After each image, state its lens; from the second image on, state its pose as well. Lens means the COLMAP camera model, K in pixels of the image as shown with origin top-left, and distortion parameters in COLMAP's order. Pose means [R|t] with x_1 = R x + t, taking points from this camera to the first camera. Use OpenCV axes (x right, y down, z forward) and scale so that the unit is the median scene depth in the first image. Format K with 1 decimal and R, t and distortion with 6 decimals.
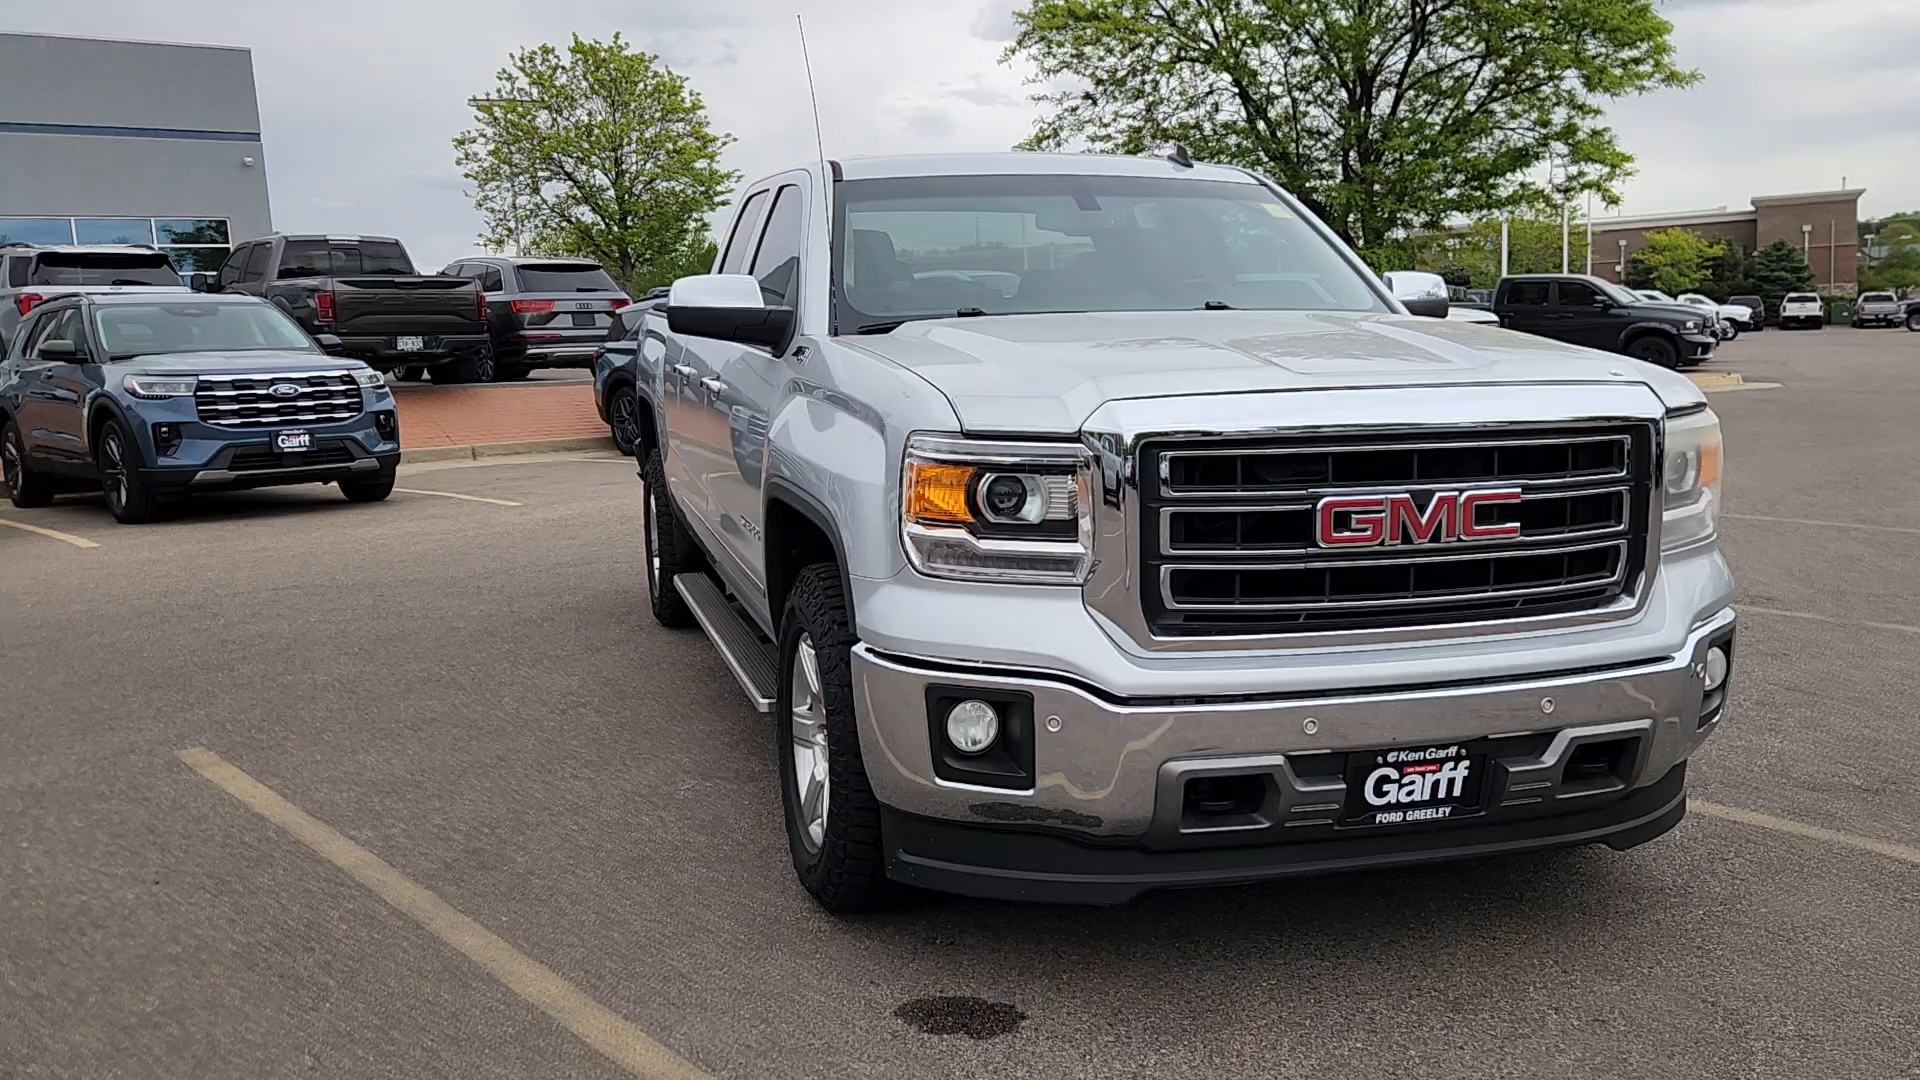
lens RADIAL K [[1624.3, 0, 950.4], [0, 1624.3, 550.6], [0, 0, 1]] dist [0.034082, -0.019442]
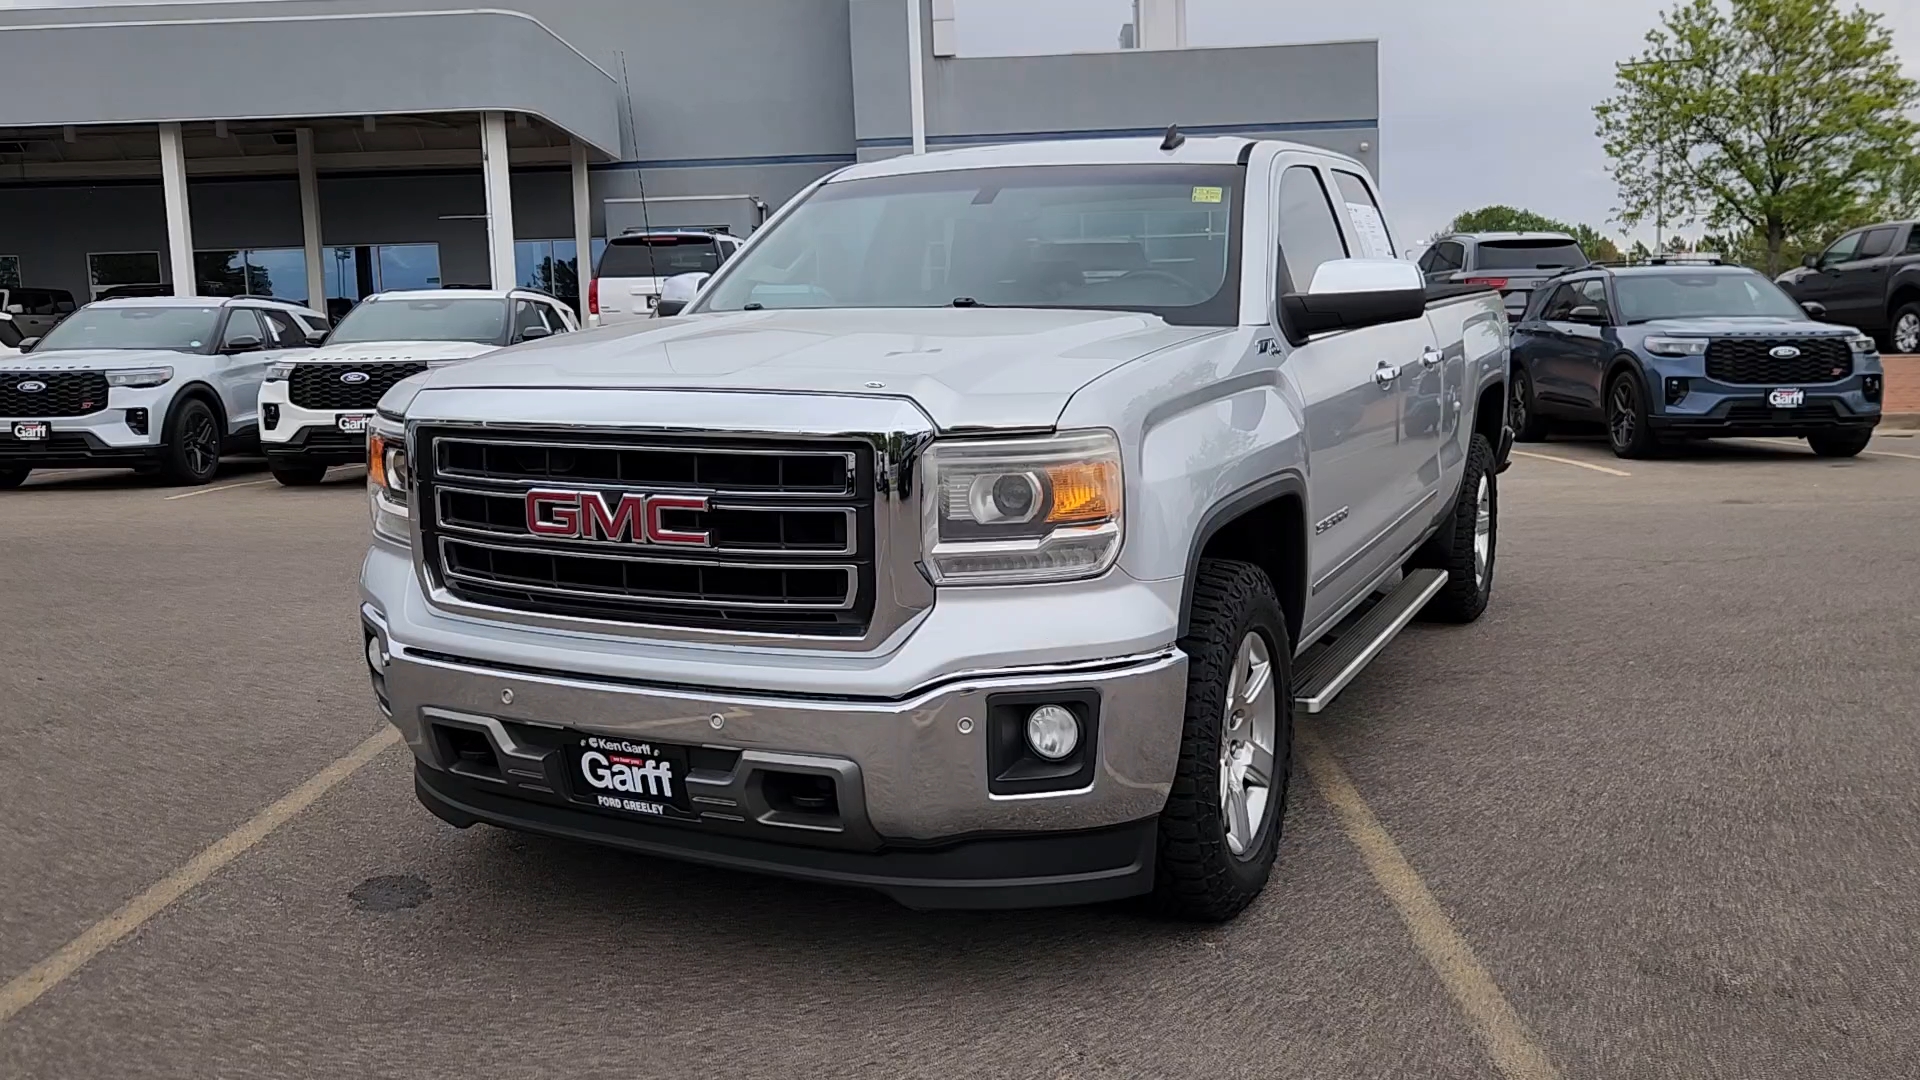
lens RADIAL K [[1624.3, 0, 958.7], [0, 1624.3, 556.6], [0, 0, 1]] dist [0.034082, -0.019442]
pose [[0.749916, 0.109537, -0.652402, 0.877776], [-0.096695, 0.993754, 0.055702, -0.057039], [0.654428, 0.021312, 0.755824, 0.284738]]
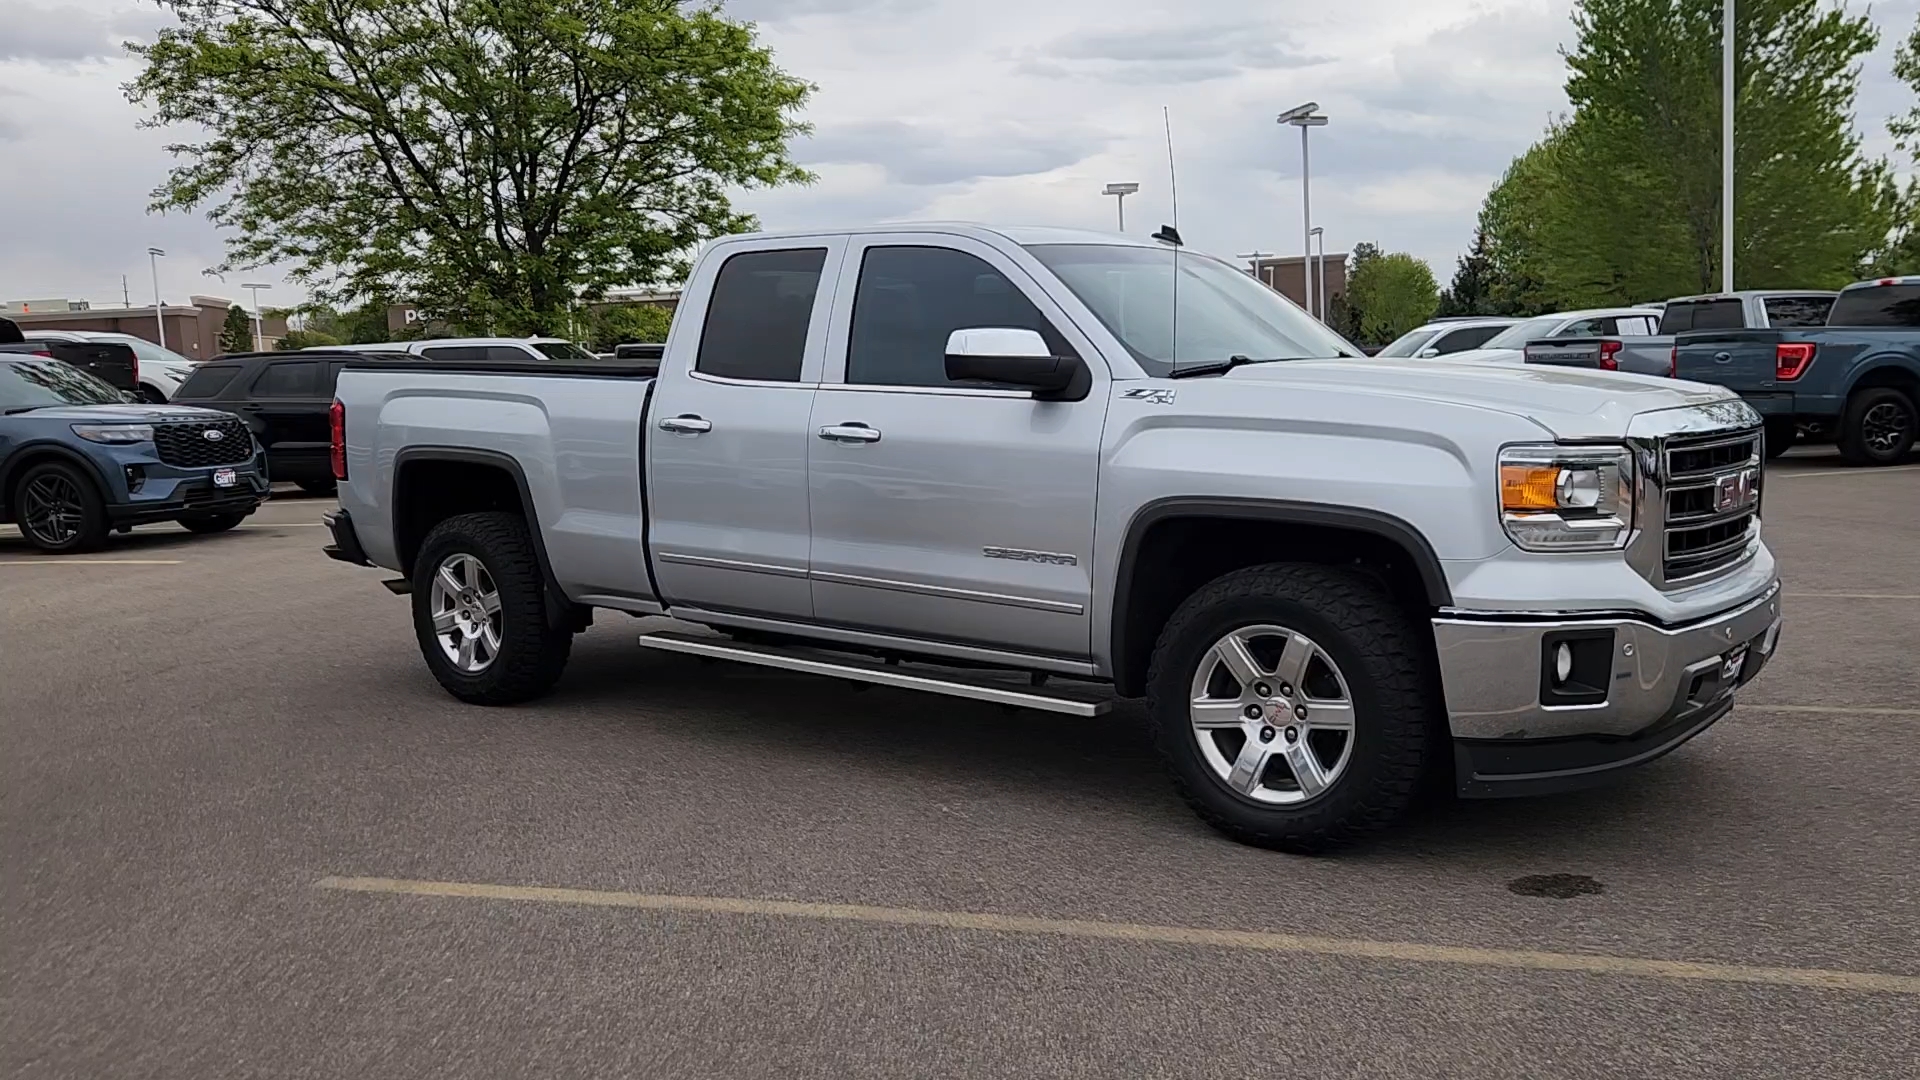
lens RADIAL K [[1624.3, 0, 949.4], [0, 1624.3, 543.1], [0, 0, 1]] dist [0.034082, -0.019442]
pose [[0.809819, -0.065614, 0.582999, -0.918228], [0.092915, 0.995528, -0.017022, -0.010055], [-0.579276, 0.067954, 0.812294, 0.156293]]
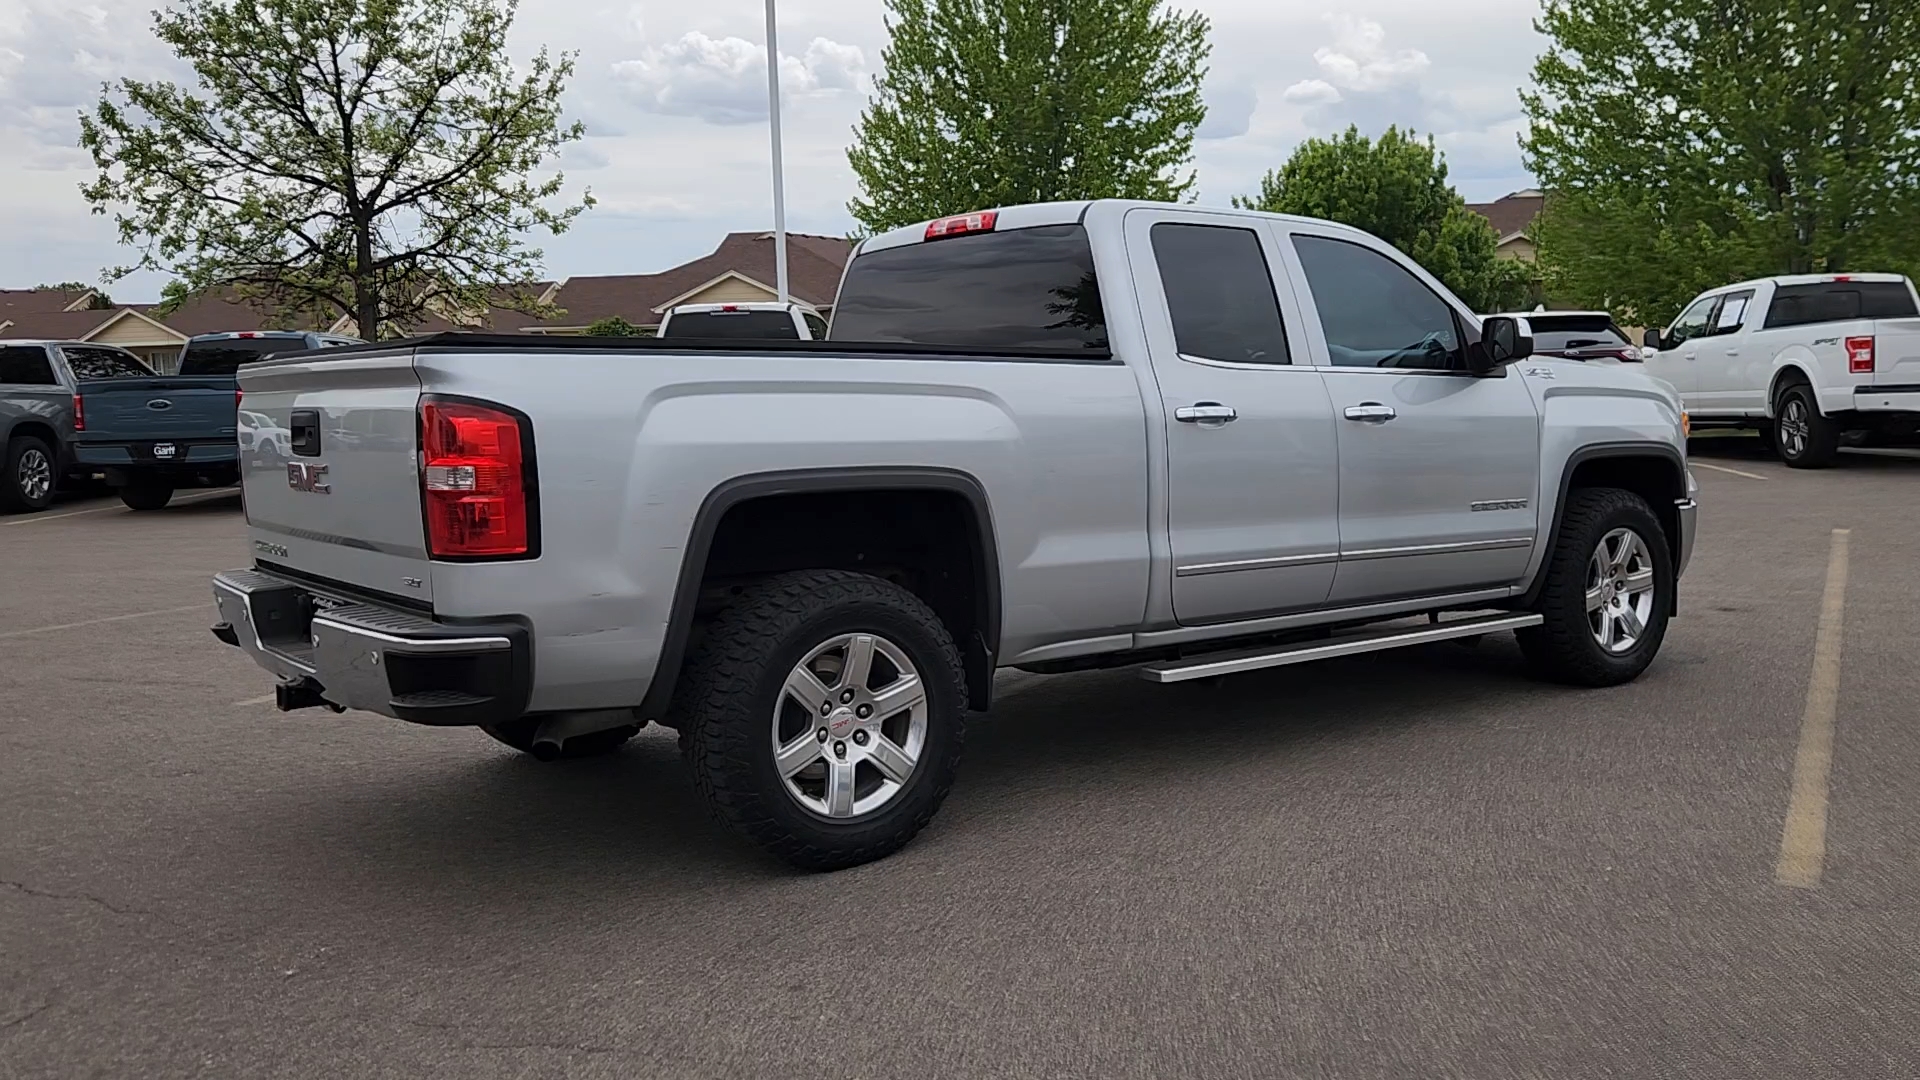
lens RADIAL K [[1624.3, 0, 944.9], [0, 1624.3, 539.6], [0, 0, 1]] dist [0.034082, -0.019442]
pose [[-0.357924, -0.065383, 0.931459, -1.380195], [0.166082, 0.977182, 0.132411, -0.273332], [-0.918862, 0.202092, -0.338898, 2.141325]]
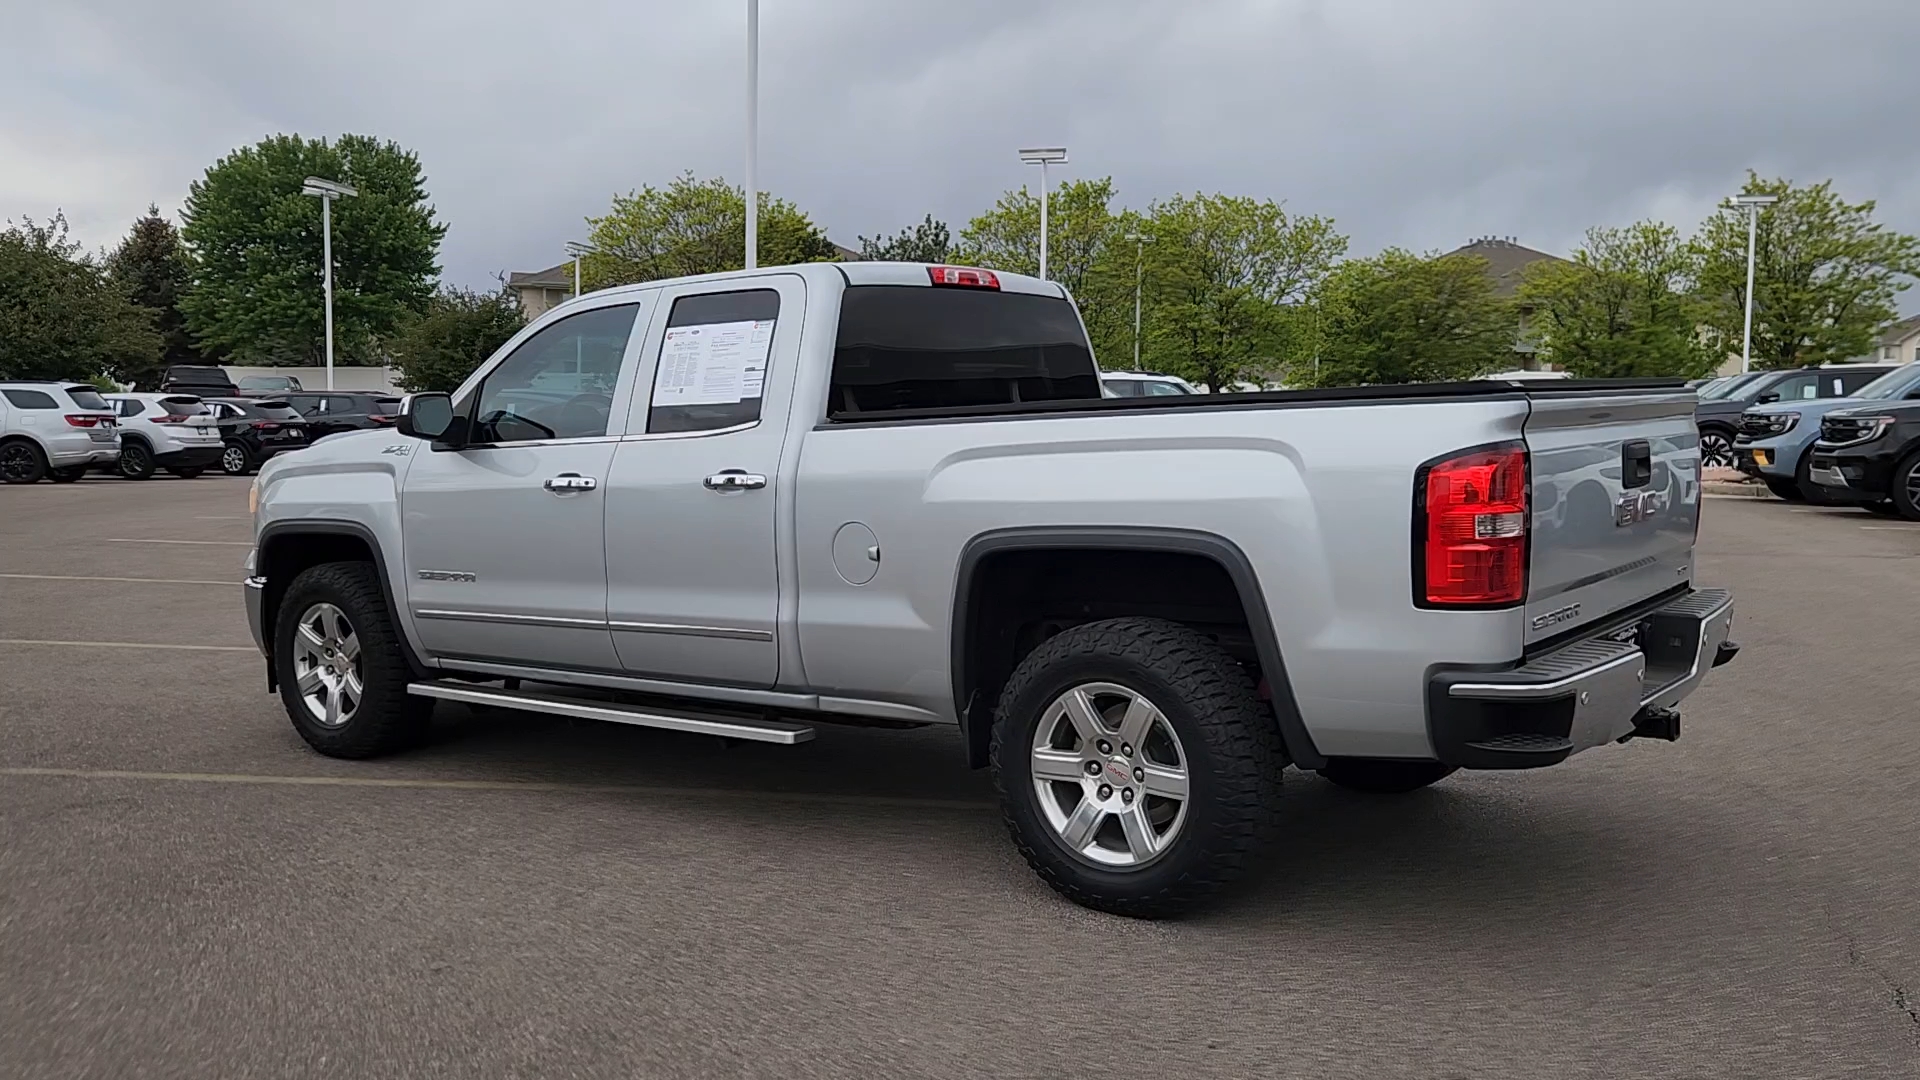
lens RADIAL K [[1624.3, 0, 947.7], [0, 1624.3, 540.2], [0, 0, 1]] dist [0.034082, -0.019442]
pose [[-0.799386, 0.080591, -0.595389, 0.886516], [-0.056669, 0.976432, 0.208253, -0.425407], [0.598140, 0.200215, -0.775978, 2.749512]]
